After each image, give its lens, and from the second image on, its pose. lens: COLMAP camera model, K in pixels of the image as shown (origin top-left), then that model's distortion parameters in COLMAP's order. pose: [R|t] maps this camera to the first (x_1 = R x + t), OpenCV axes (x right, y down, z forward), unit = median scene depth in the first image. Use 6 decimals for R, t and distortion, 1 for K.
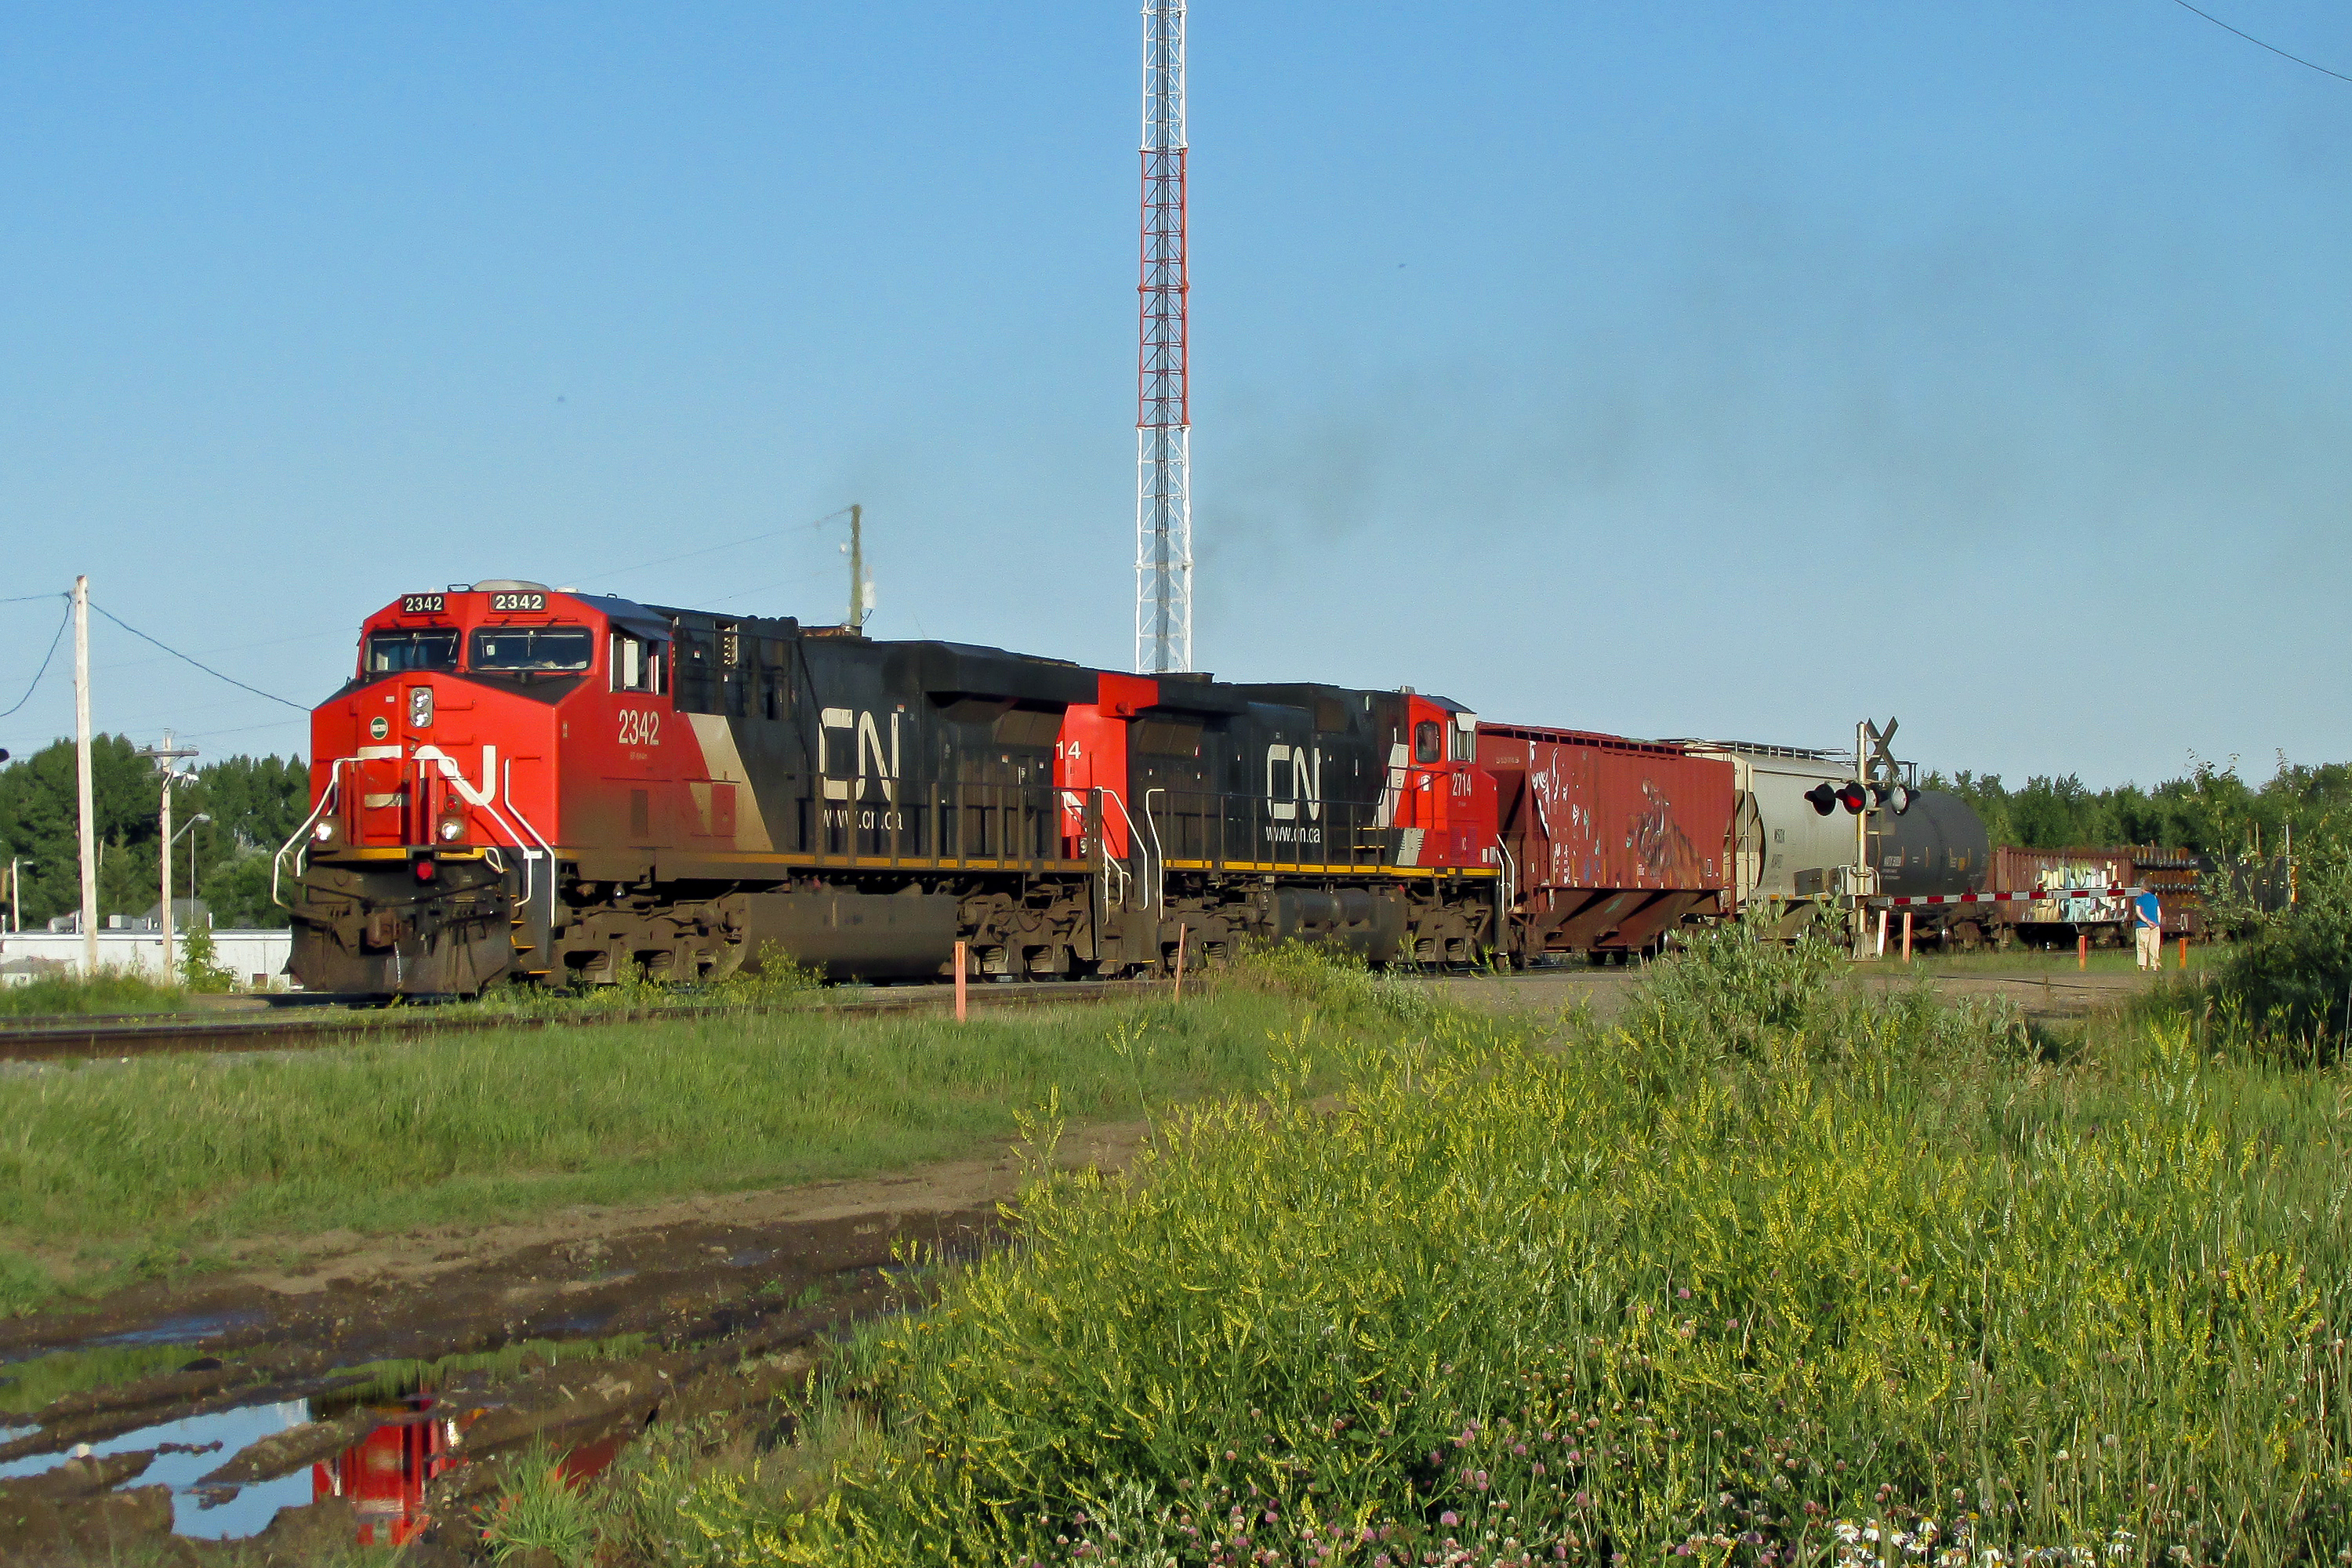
lens RADIAL K [[4910.7, 0, 1176.0], [0, 4910.7, 784.0], [0, 0, 1]] dist [-0.014429, -0.024217]
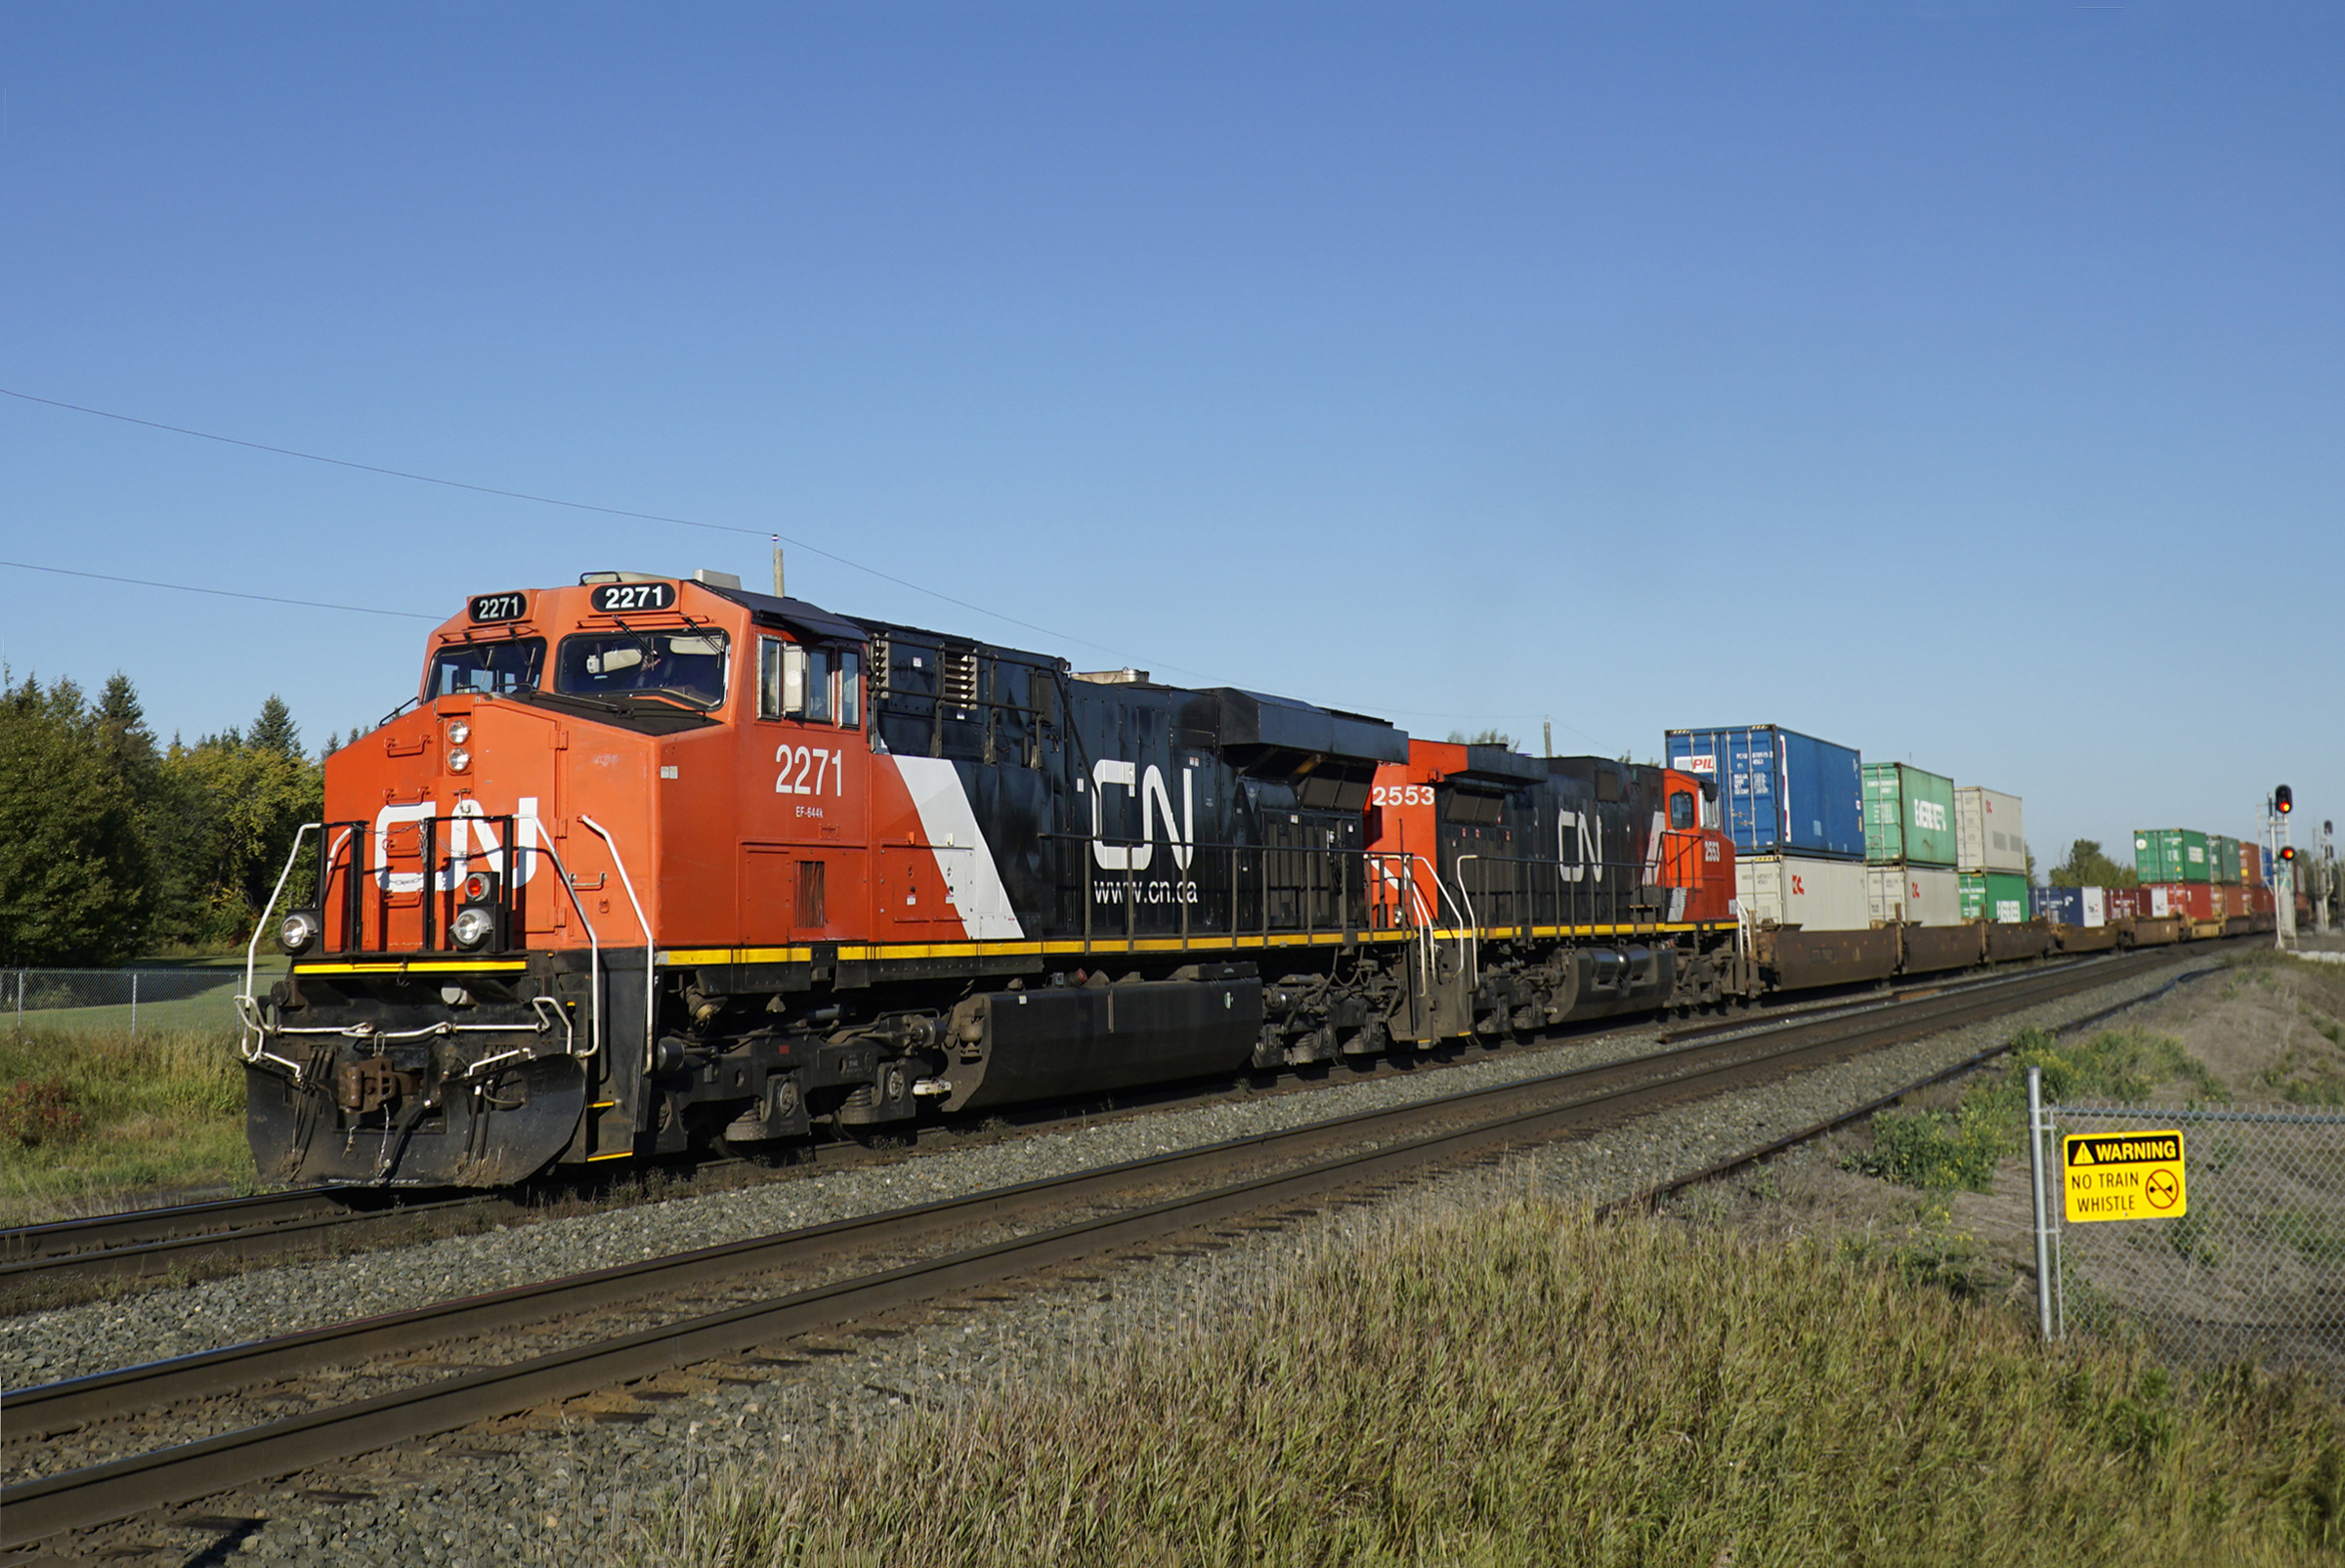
lens RADIAL K [[1837.3, 0, 1172.5], [0, 1837.3, 784.0], [0, 0, 1]] dist [0.005831, 0.000642]
pose [[0.995488, -0.029552, -0.090164, -0.030664], [0.025034, 0.998393, -0.050840, 0.004776], [0.091521, 0.048353, 0.994628, 0.681905]]
